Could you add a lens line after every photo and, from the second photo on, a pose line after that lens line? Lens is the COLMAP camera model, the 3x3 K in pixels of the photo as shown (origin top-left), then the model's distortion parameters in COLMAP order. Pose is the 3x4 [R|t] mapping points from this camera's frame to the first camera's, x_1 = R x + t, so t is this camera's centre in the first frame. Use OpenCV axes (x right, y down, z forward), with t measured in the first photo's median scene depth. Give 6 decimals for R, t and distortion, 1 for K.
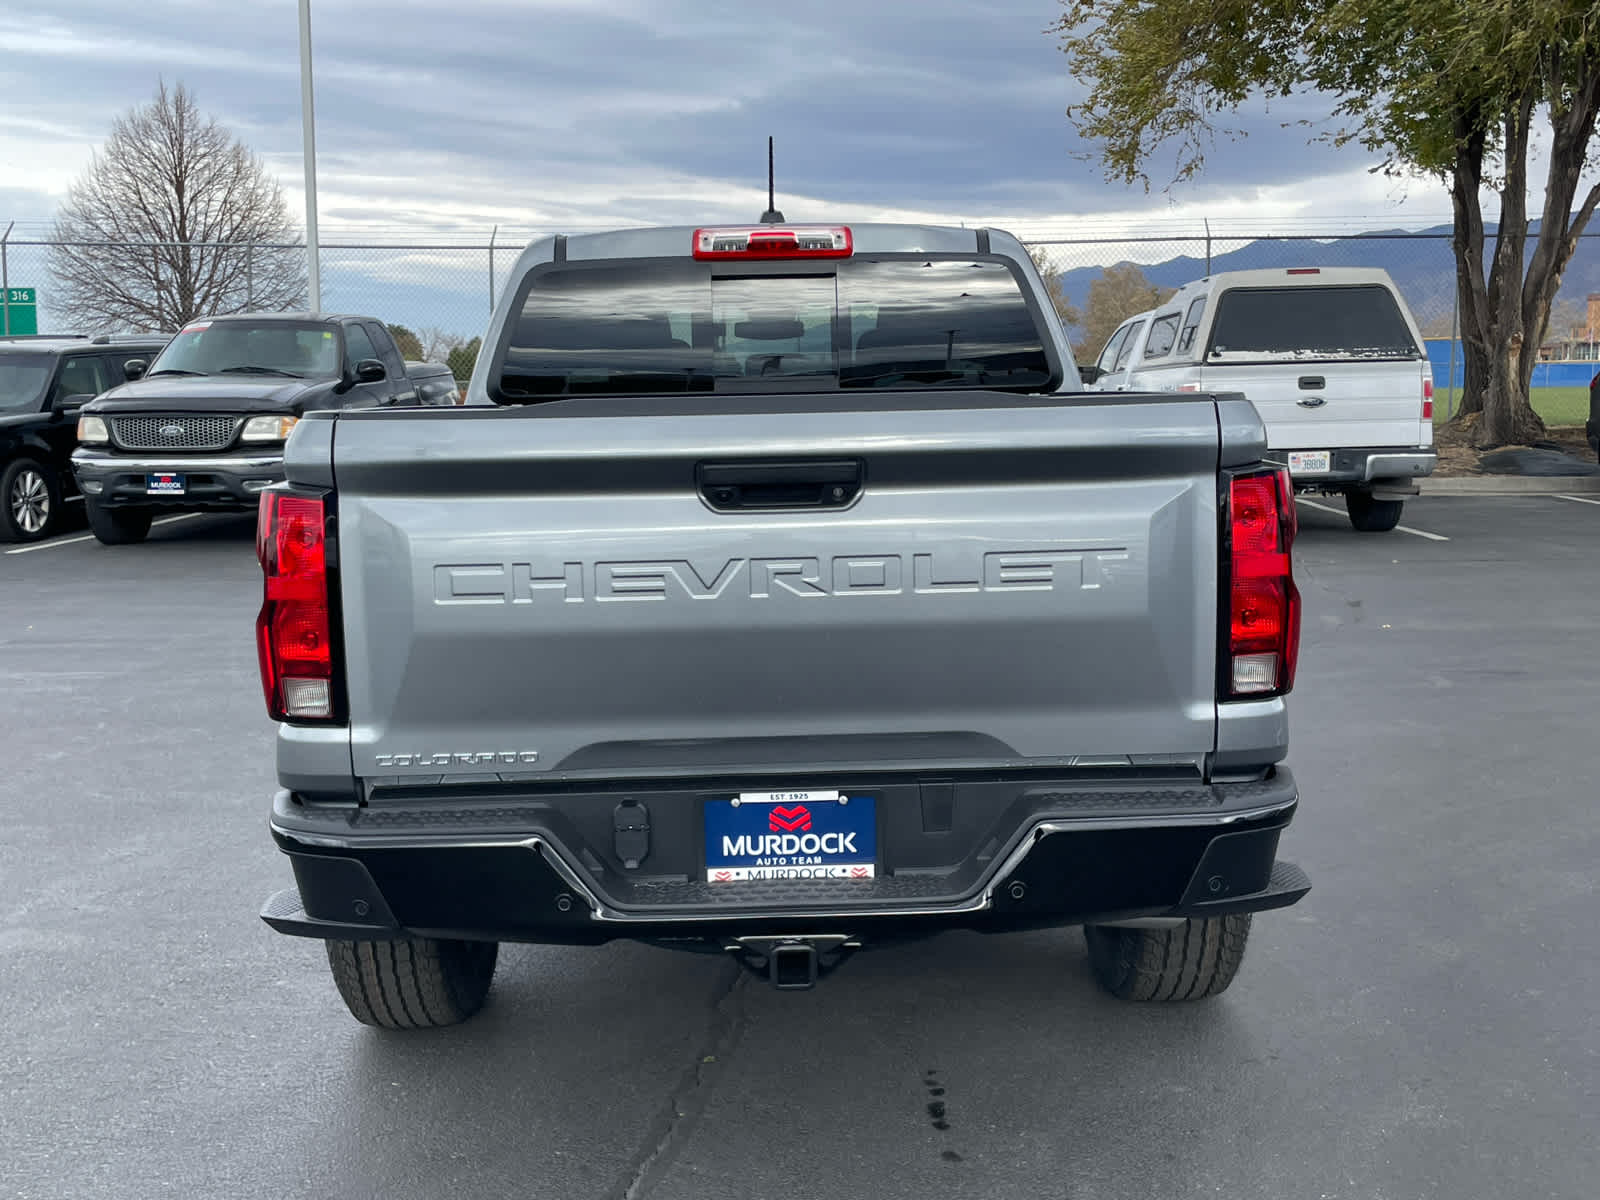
lens RADIAL K [[1698.1, 0, 822.5], [0, 1698.1, 599.6], [0, 0, 1]] dist [0.110167, -0.185916]
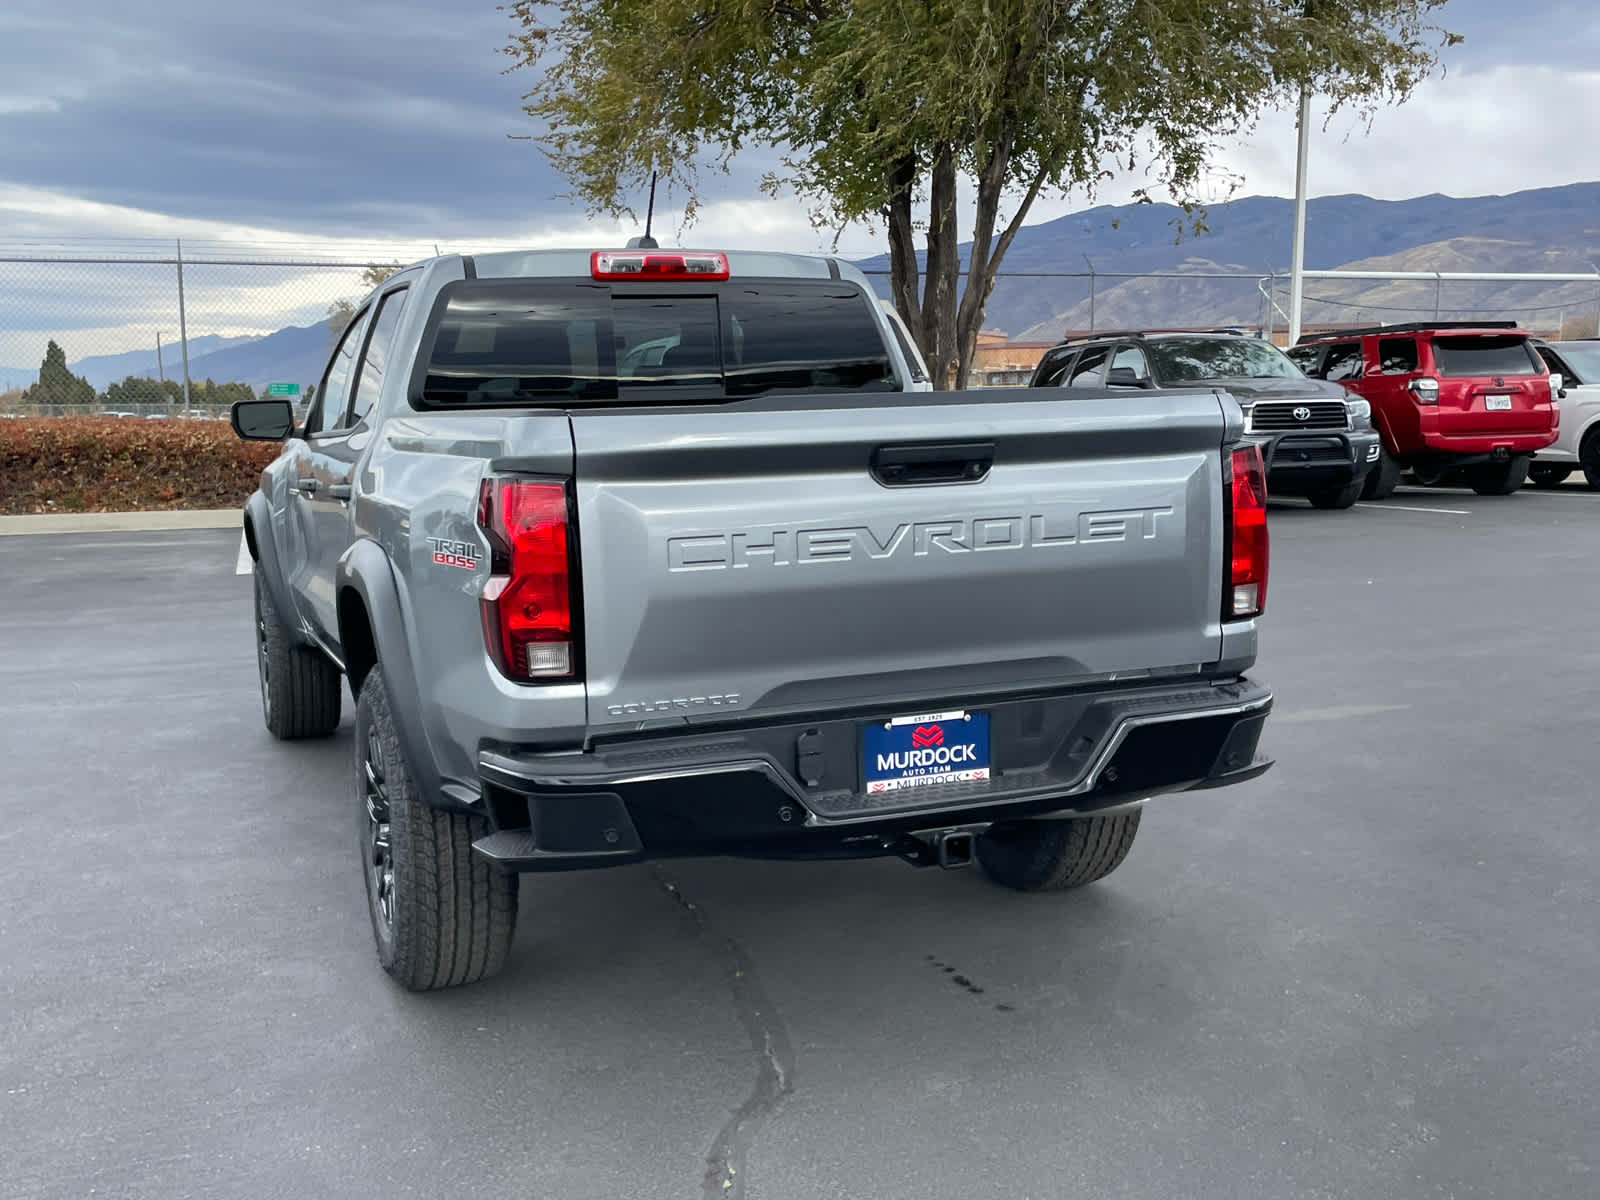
lens RADIAL K [[1688.1, 0, 819.5], [0, 1688.1, 628.0], [0, 0, 1]] dist [0.109717, -0.142402]
pose [[0.938015, -0.054436, 0.342293, -0.506165], [0.053860, 0.998486, 0.011196, 0.032534], [-0.342384, 0.007933, 0.939527, -0.123411]]
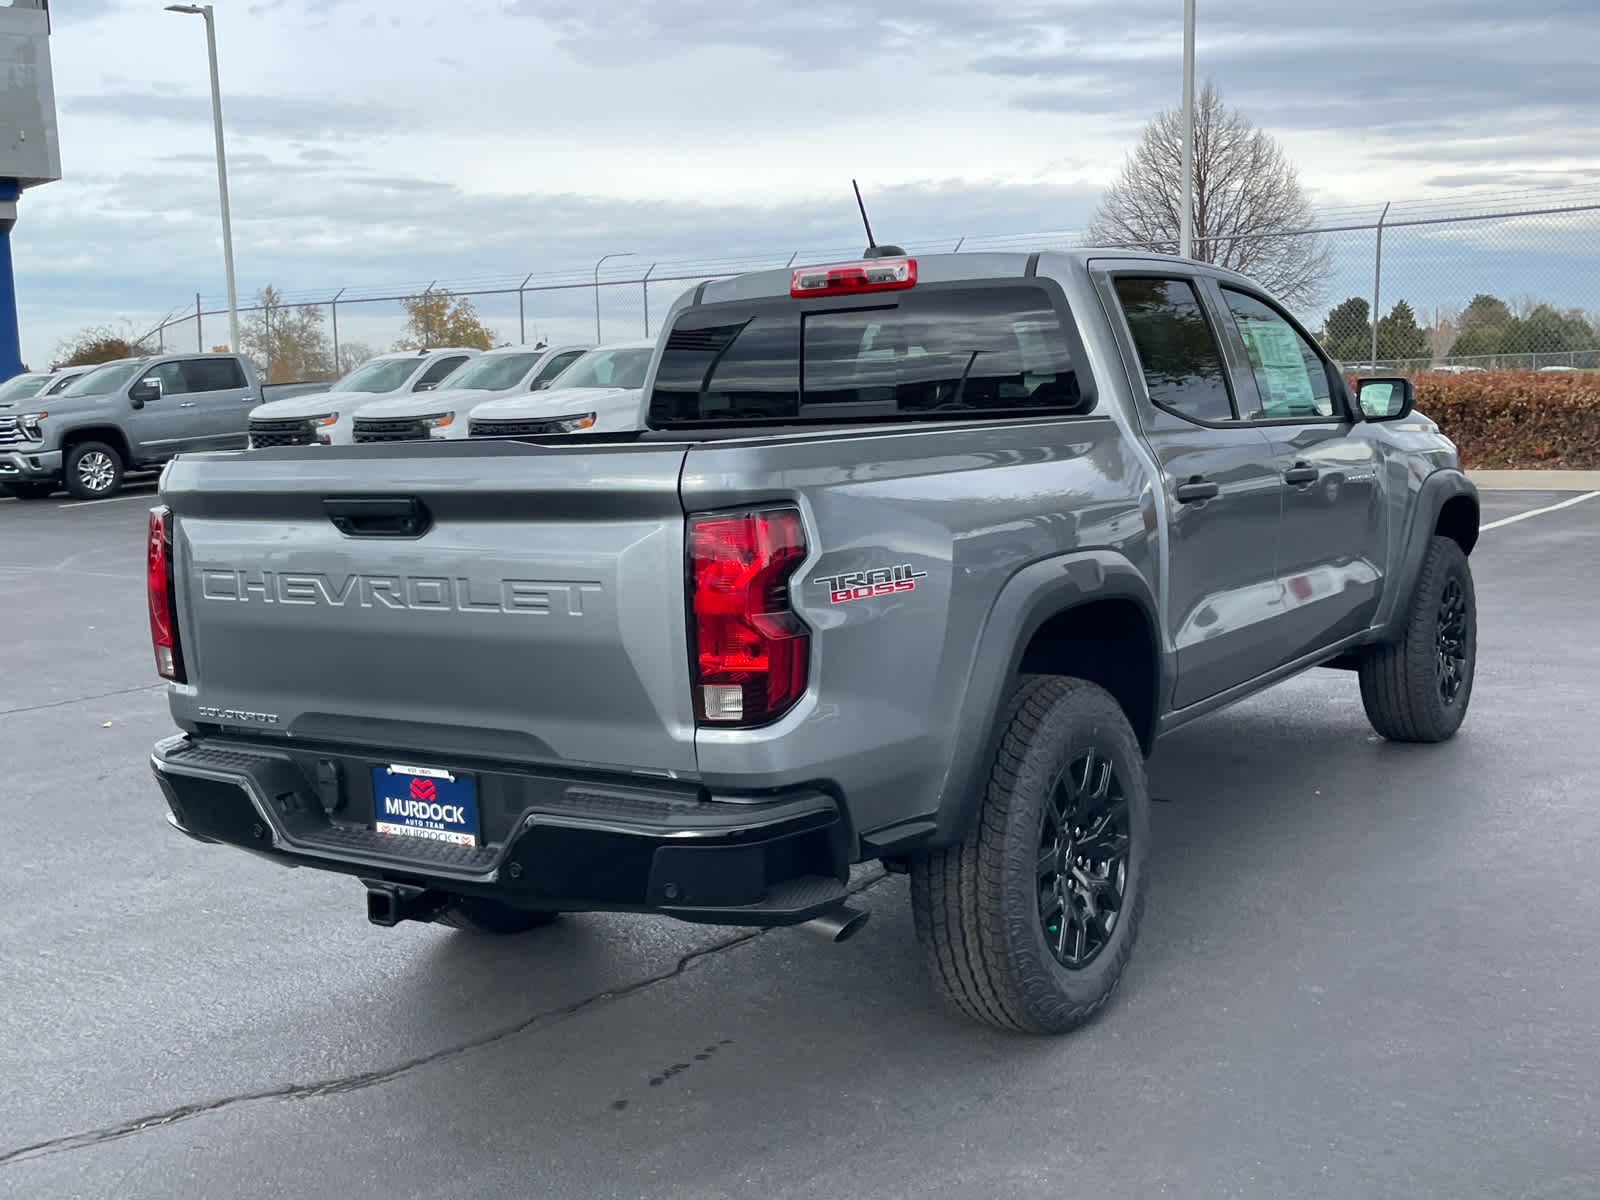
lens RADIAL K [[1688.1, 0, 819.5], [0, 1688.1, 628.0], [0, 0, 1]] dist [0.109717, -0.142402]
pose [[0.821568, 0.063276, -0.566588, 0.894629], [-0.046359, 0.997945, 0.044227, -0.053528], [0.568223, -0.010069, 0.822813, 0.160872]]
